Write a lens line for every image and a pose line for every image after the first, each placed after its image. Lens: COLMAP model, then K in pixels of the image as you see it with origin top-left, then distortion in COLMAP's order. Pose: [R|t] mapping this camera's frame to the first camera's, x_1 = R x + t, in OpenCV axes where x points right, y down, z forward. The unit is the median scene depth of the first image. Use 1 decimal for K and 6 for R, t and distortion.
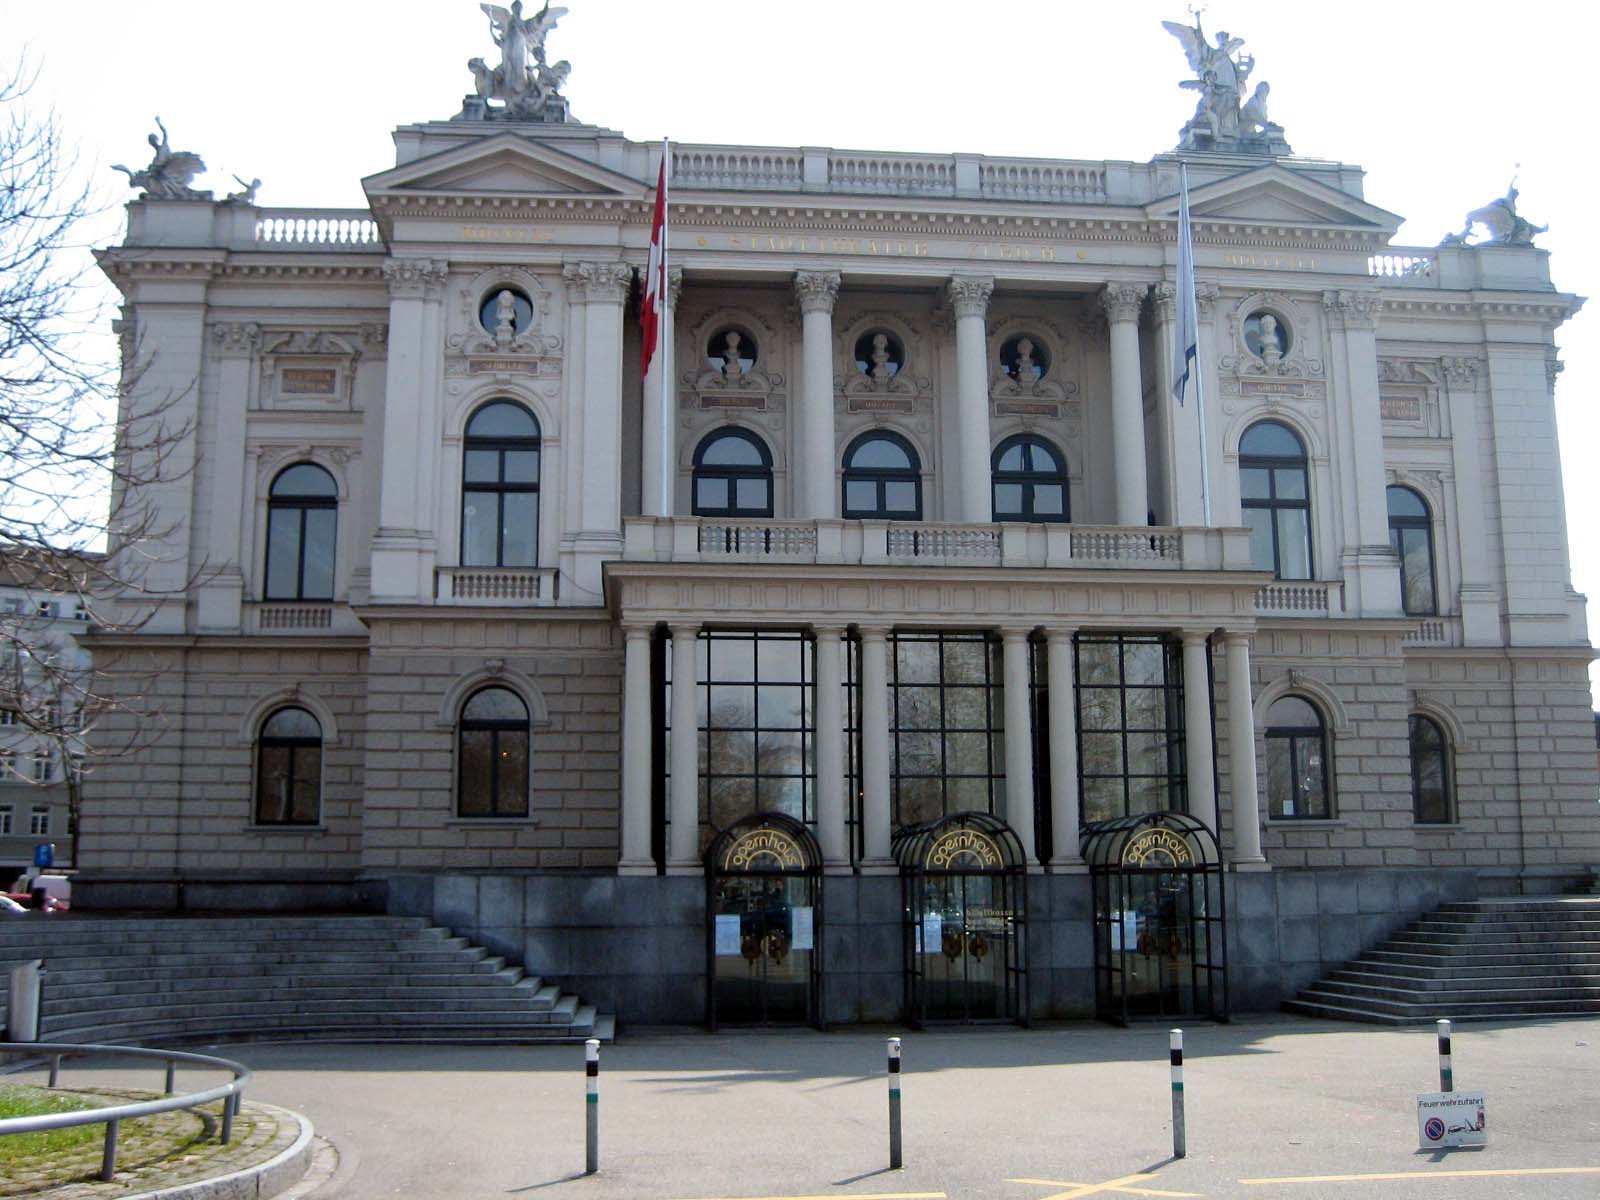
lens RADIAL K [[1646.6, 0, 797.9], [0, 1646.6, 604.6], [0, 0, 1]] dist [-0.099527, 0.000000]
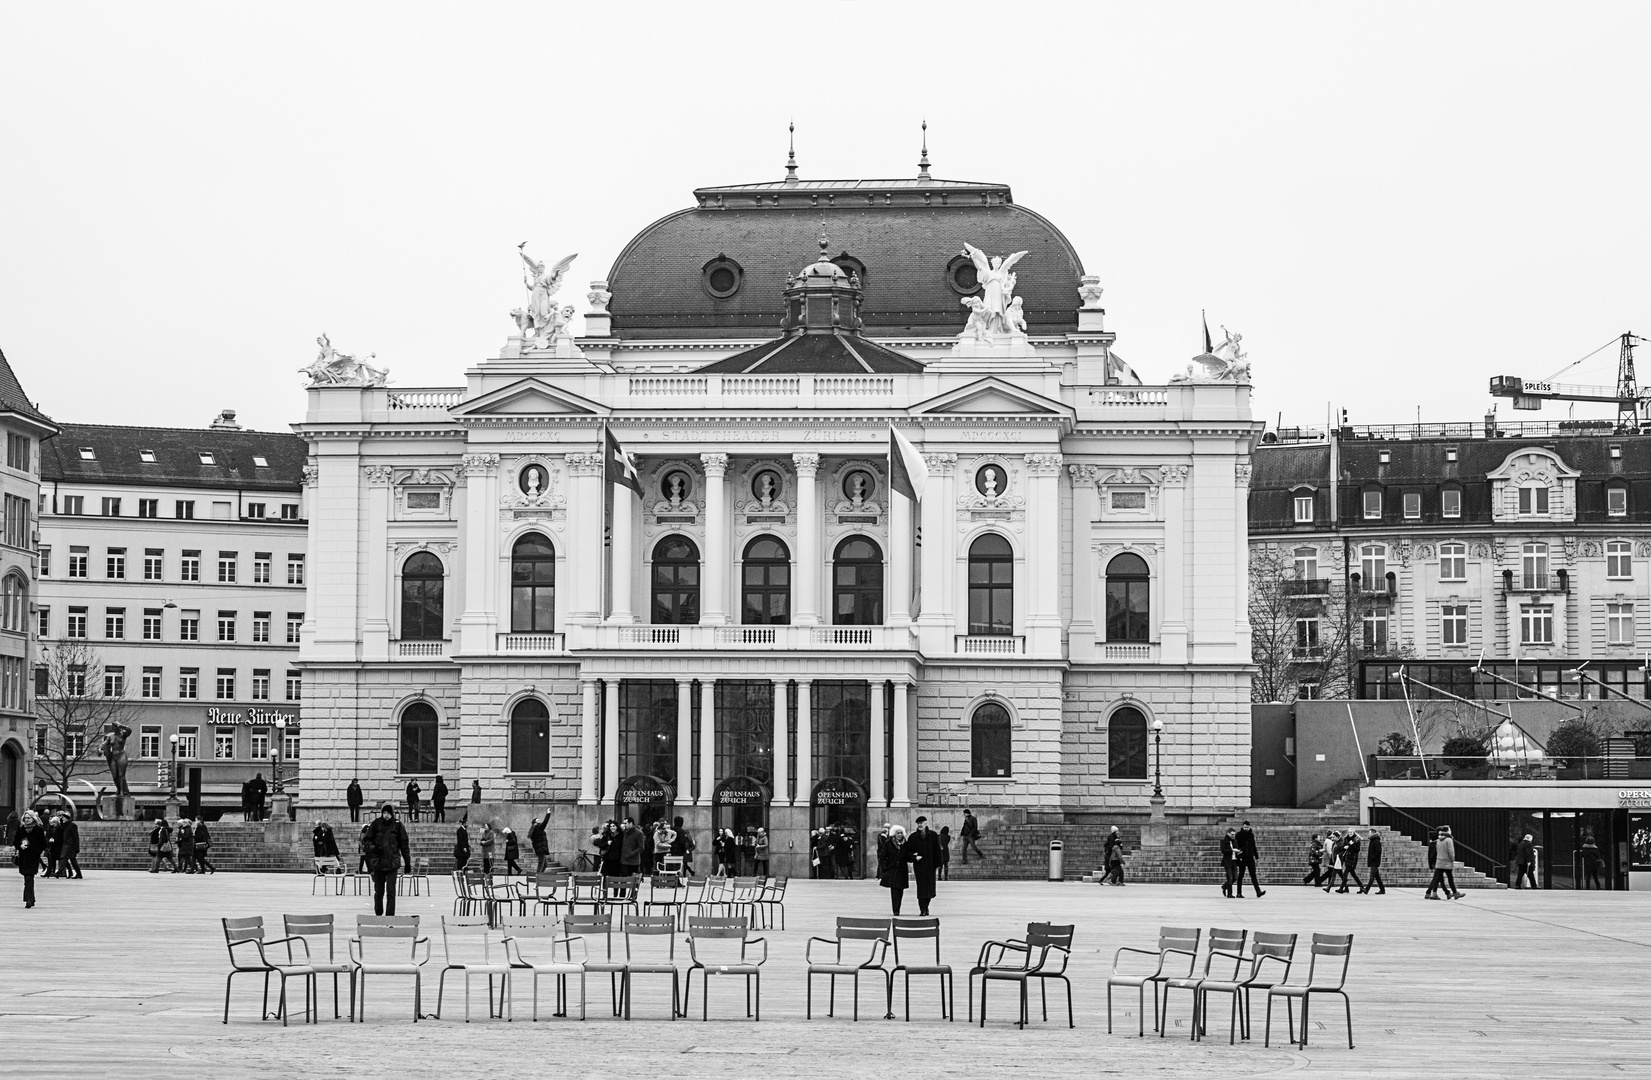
lens RADIAL K [[3617.4, 0, 825.6], [0, 3617.4, 540.7], [0, 0, 1]] dist [0.046423, 0.000000]
pose [[0.982660, -0.002979, -0.185394, 0.798868], [0.019899, 0.995790, 0.089475, -0.433742], [0.184347, -0.091613, 0.978582, -2.578757]]
